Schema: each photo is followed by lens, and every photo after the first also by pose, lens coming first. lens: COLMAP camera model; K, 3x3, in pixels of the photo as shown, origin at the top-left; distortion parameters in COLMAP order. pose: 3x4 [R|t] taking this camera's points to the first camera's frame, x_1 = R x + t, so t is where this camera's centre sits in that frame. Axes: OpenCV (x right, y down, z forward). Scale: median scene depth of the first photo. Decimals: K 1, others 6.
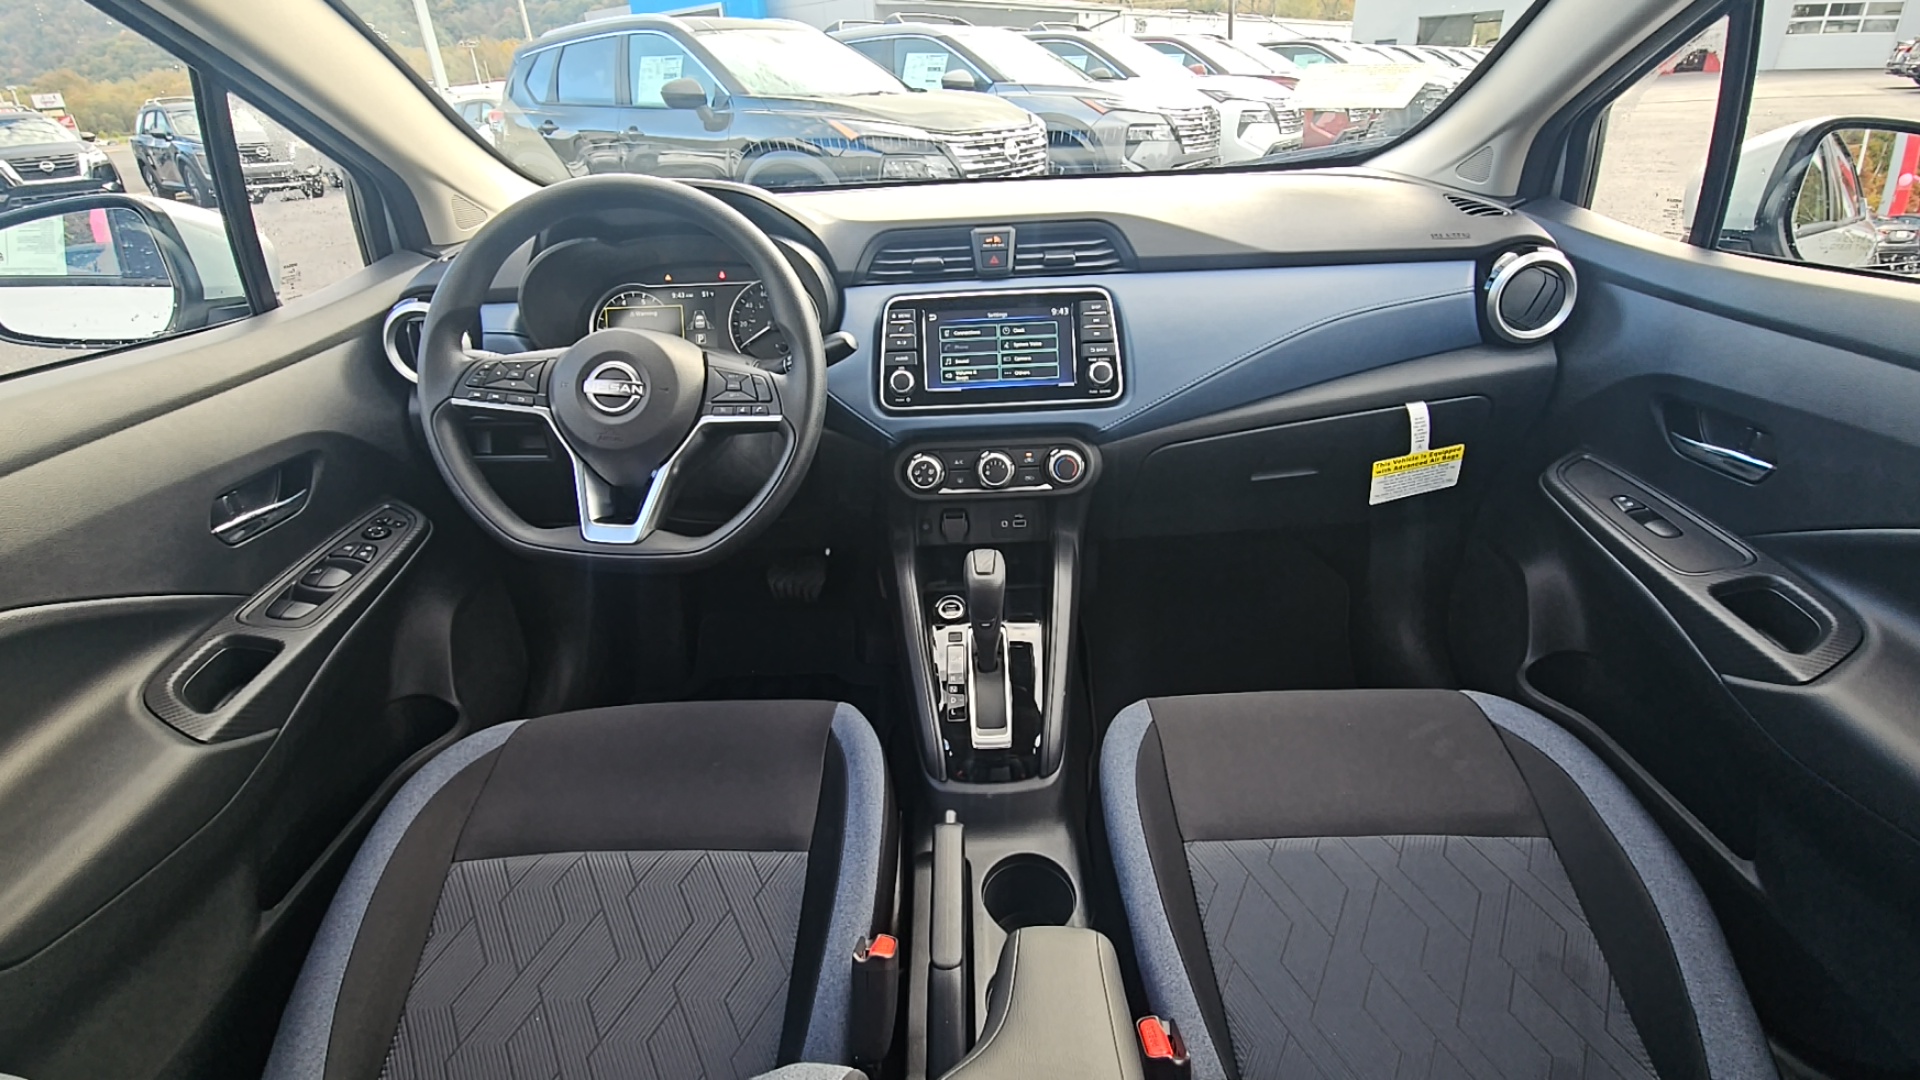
lens RADIAL K [[861.4, 0, 953.3], [0, 861.4, 534.2], [0, 0, 1]] dist [0.007375, -0.006129]
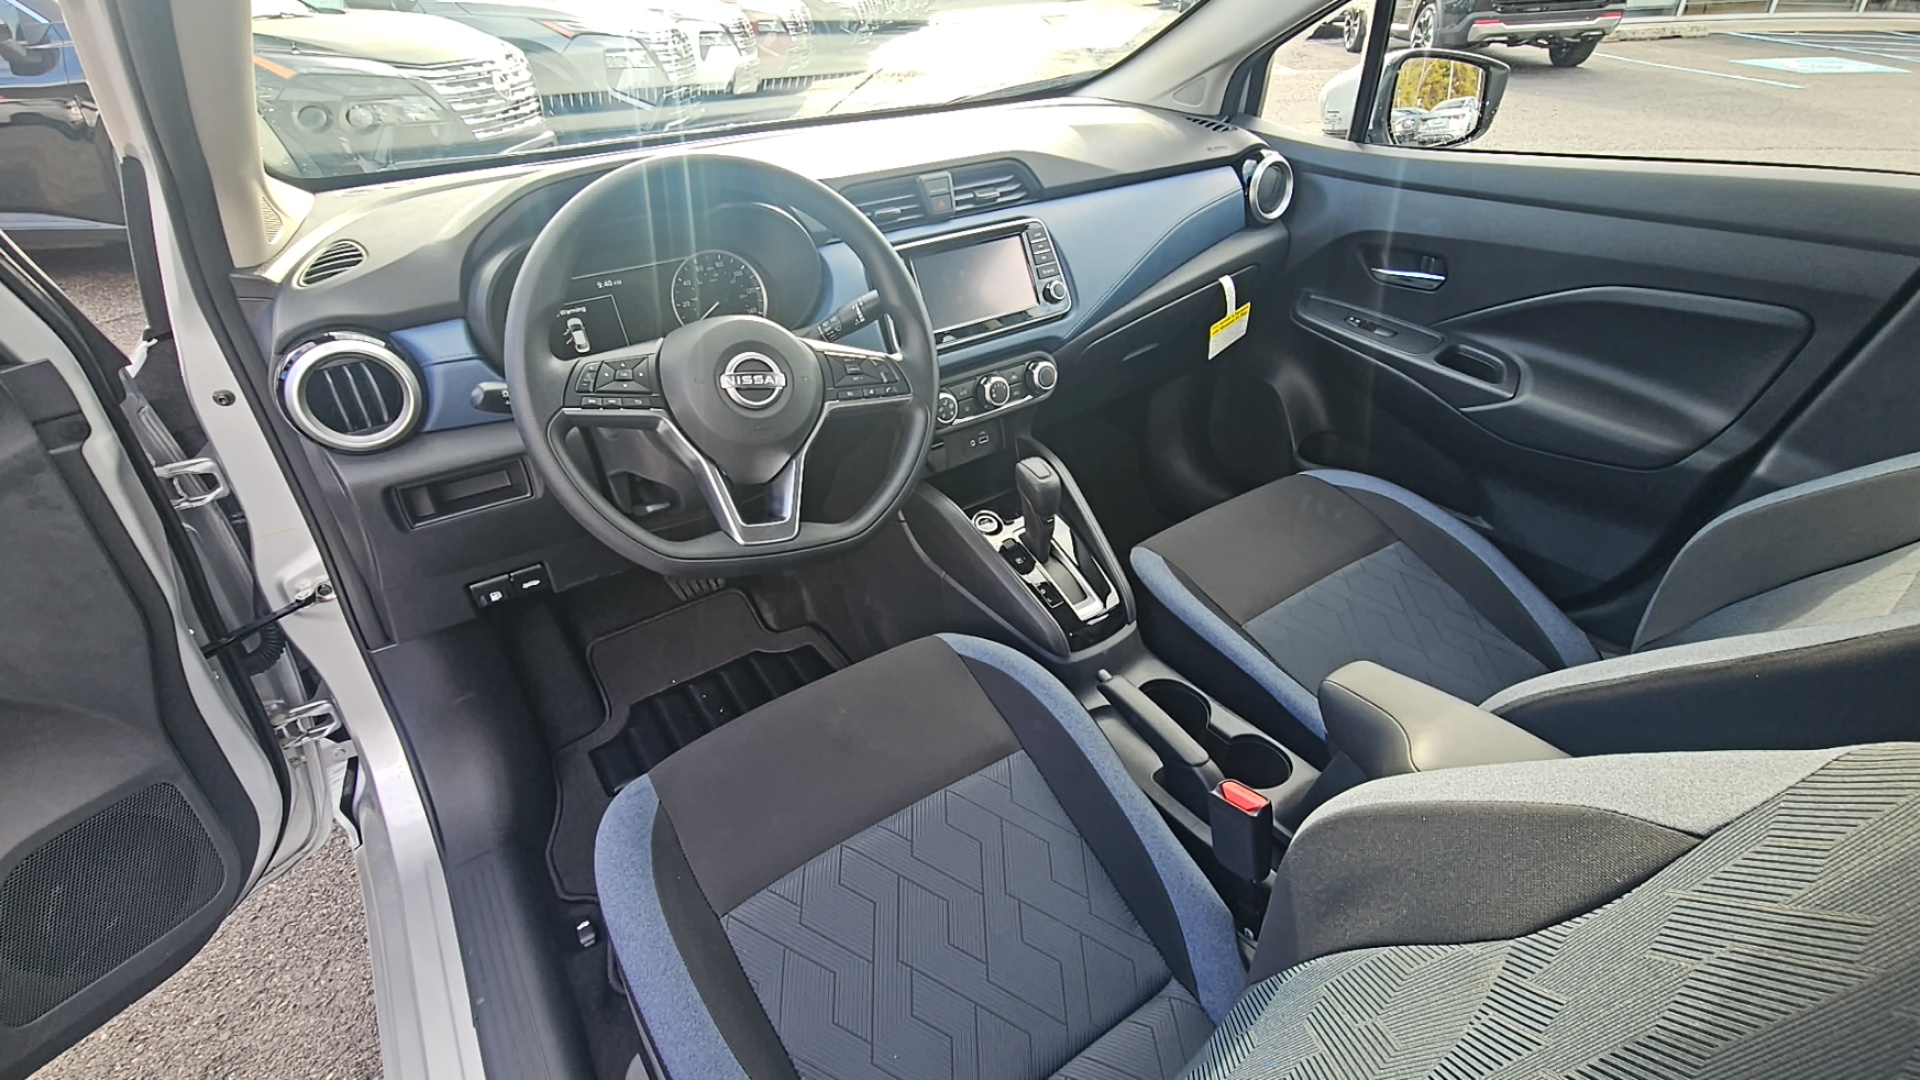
lens RADIAL K [[861.4, 0, 967.6], [0, 861.4, 532.9], [0, 0, 1]] dist [0.007375, -0.006129]
pose [[0.820184, -0.295545, 0.489847, -0.590066], [0.259507, 0.955268, 0.141842, -0.068570], [-0.509856, 0.010782, 0.860192, 0.054196]]
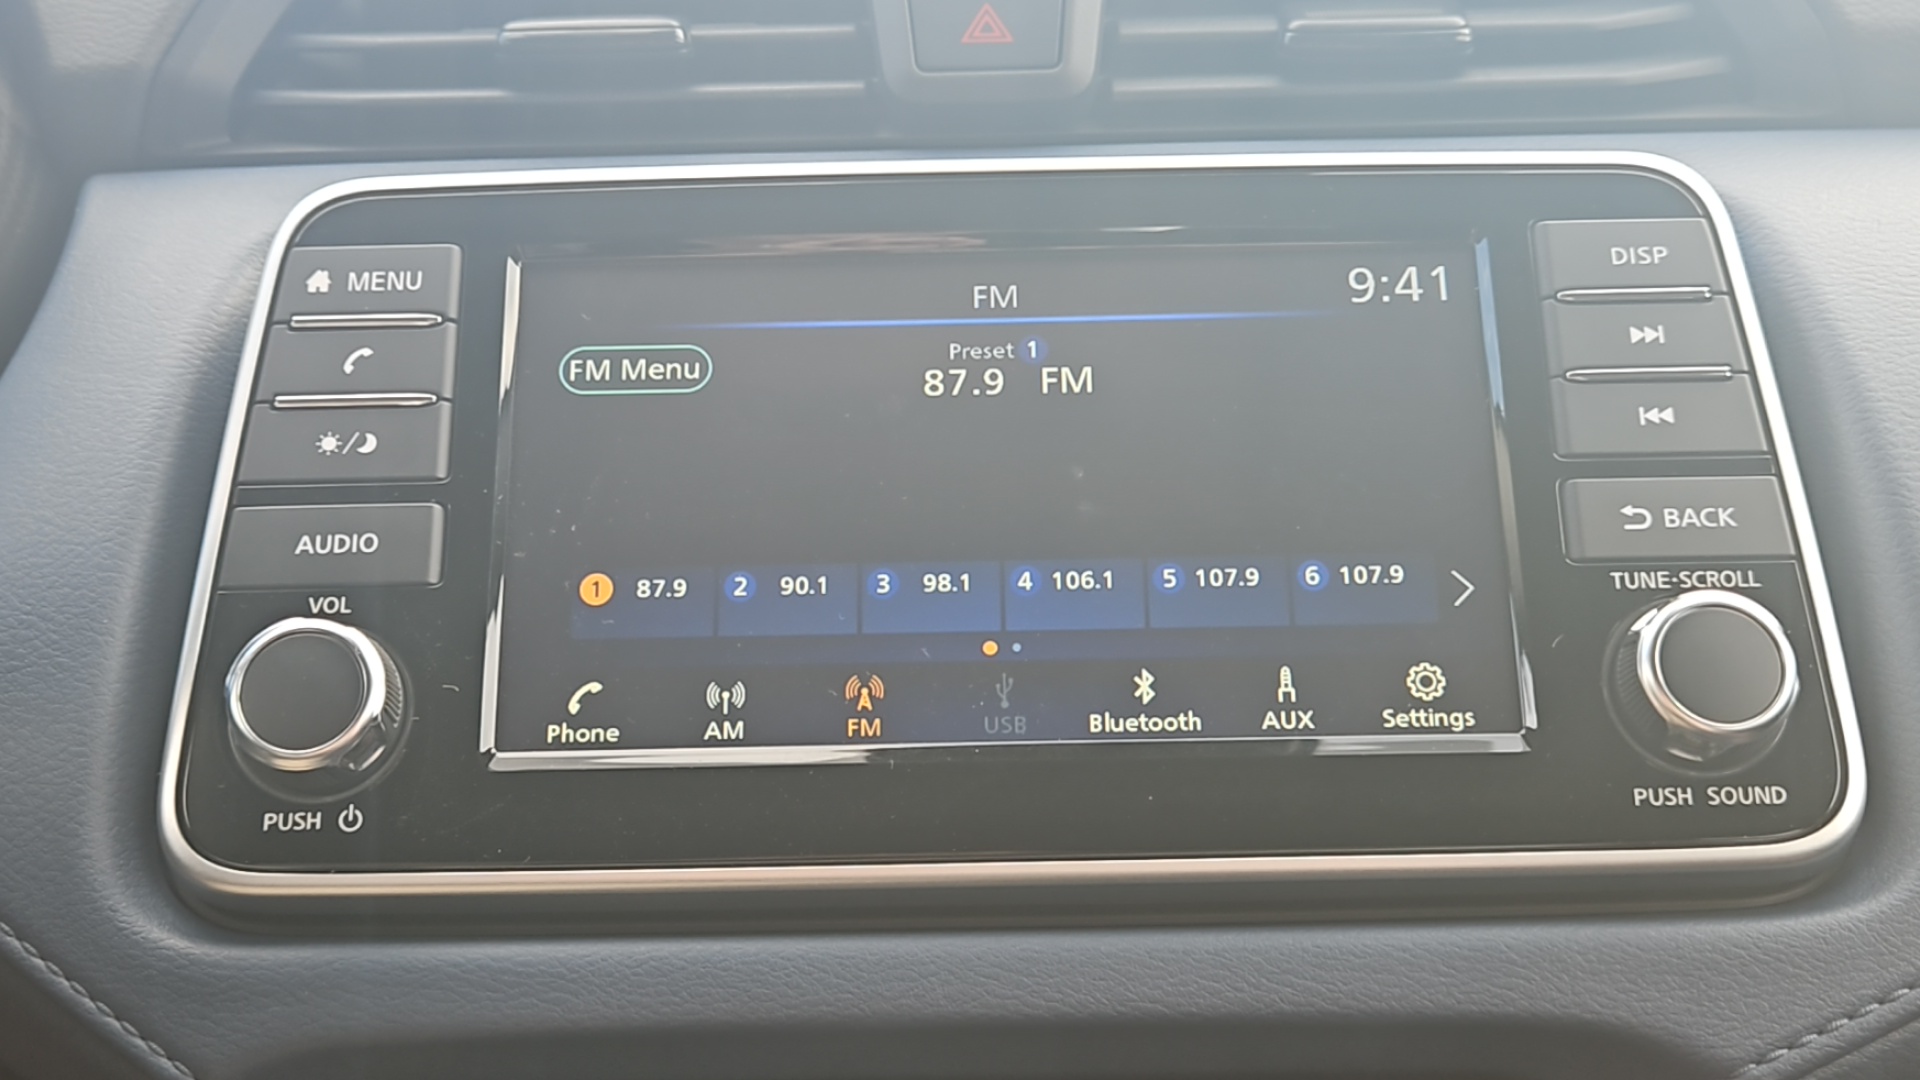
lens RADIAL K [[2355.2, 0, 970.1], [0, 2355.2, 528.5], [0, 0, 1]] dist [0.047568, 0.000000]
pose [[0.999669, 0.025257, -0.004863, 0.049526], [-0.025337, 0.934415, -0.355285, -0.065573], [-0.004429, 0.355290, 0.934745, 0.616550]]
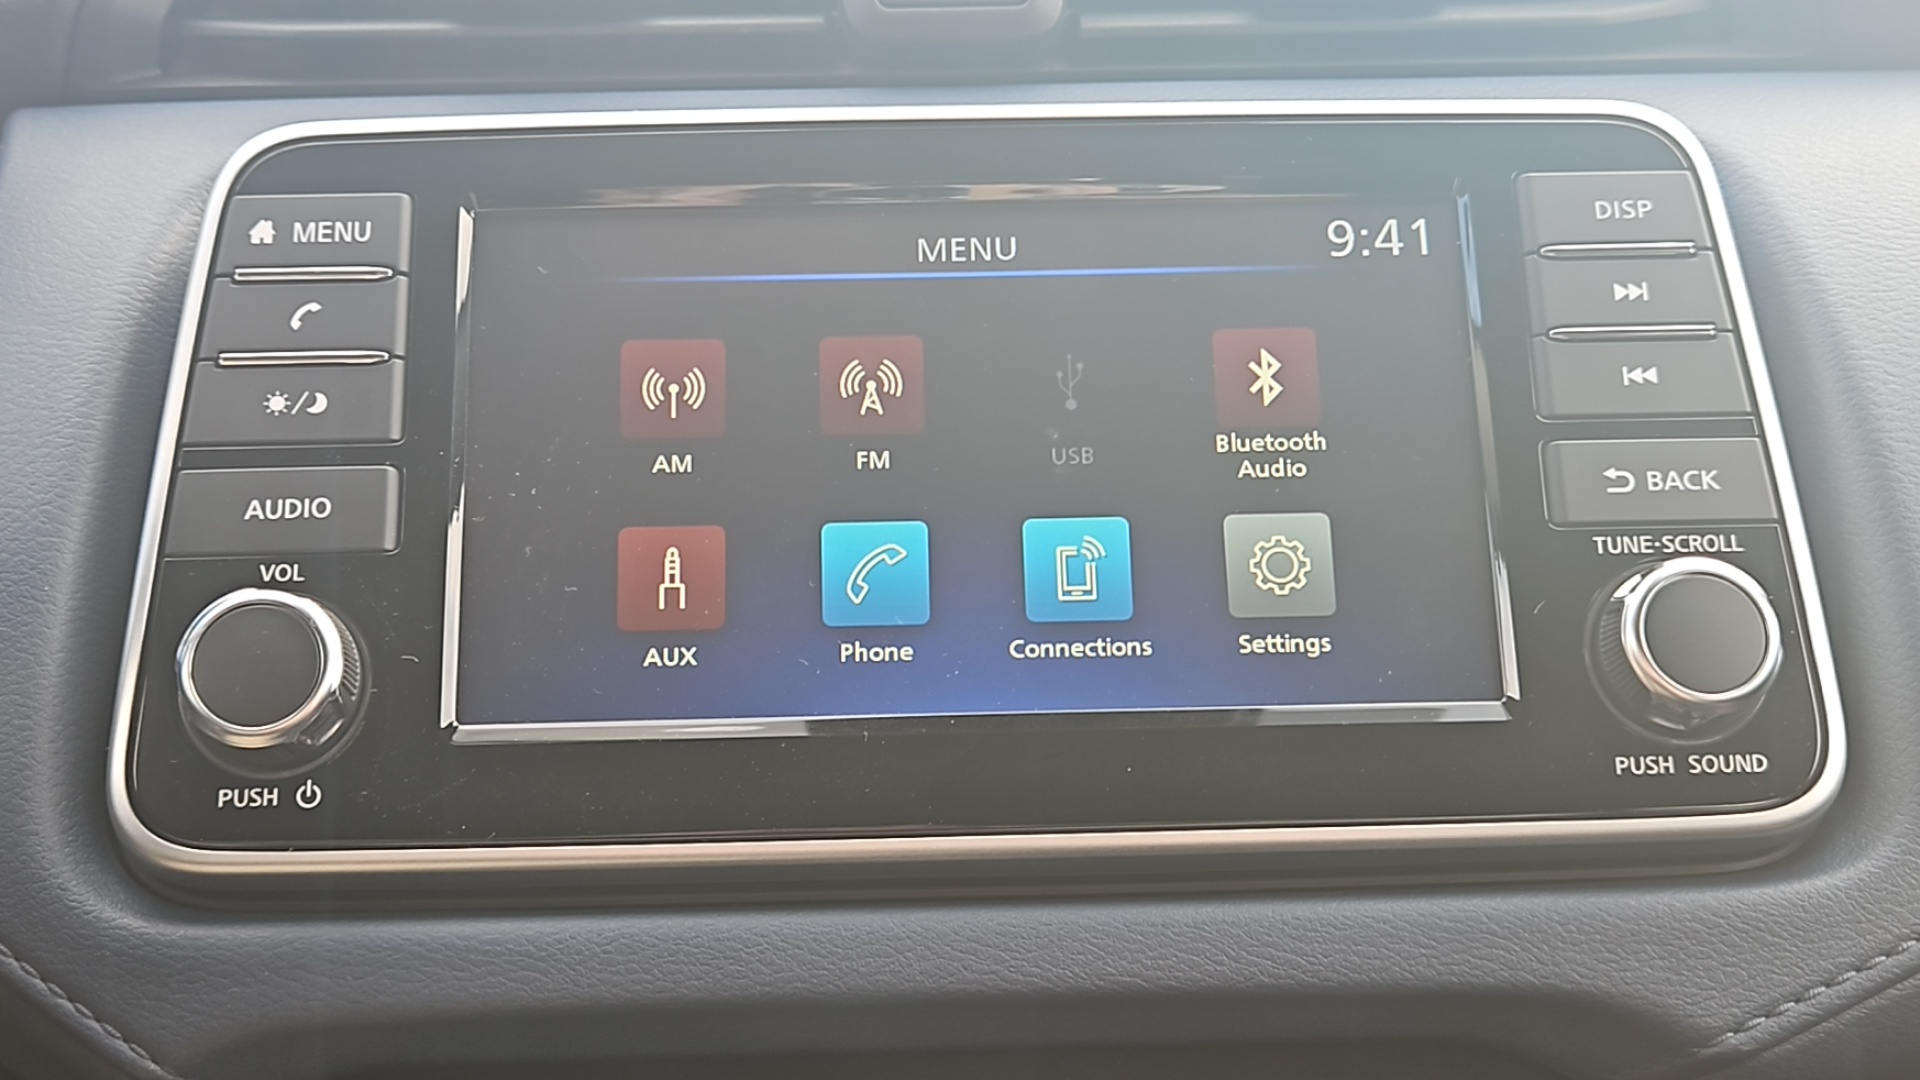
lens RADIAL K [[2355.2, 0, 967.1], [0, 2355.2, 537.2], [0, 0, 1]] dist [0.047568, 0.000000]
pose [[0.999235, 0.023469, 0.031293, 0.039546], [-0.012881, 0.952819, -0.303265, -0.082225], [-0.036934, 0.302630, 0.952392, 0.620773]]
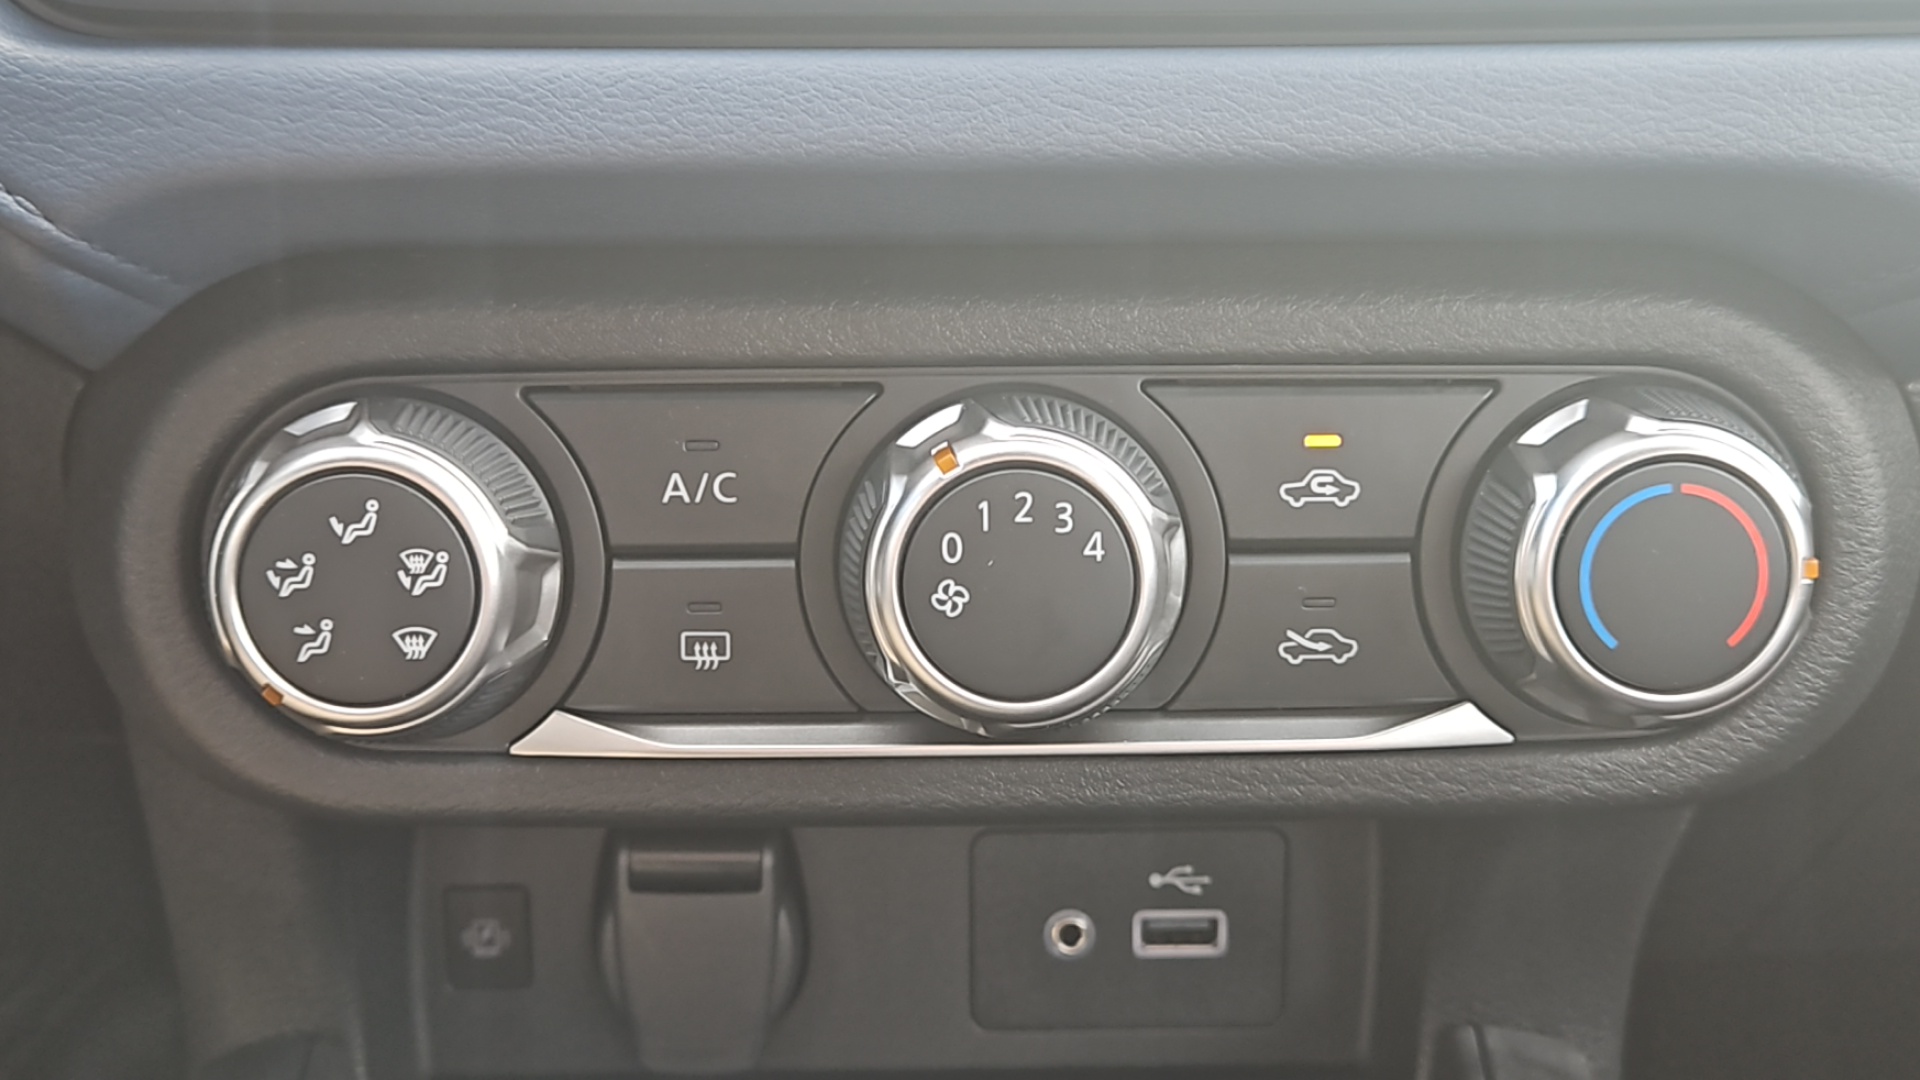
lens RADIAL K [[2355.2, 0, 961.0], [0, 2355.2, 552.2], [0, 0, 1]] dist [0.047568, 0.000000]
pose [[0.998836, 0.032524, 0.035611, 0.030679], [-0.031601, 0.999158, -0.026160, -0.069427], [-0.036432, 0.025004, 0.999023, 0.704868]]
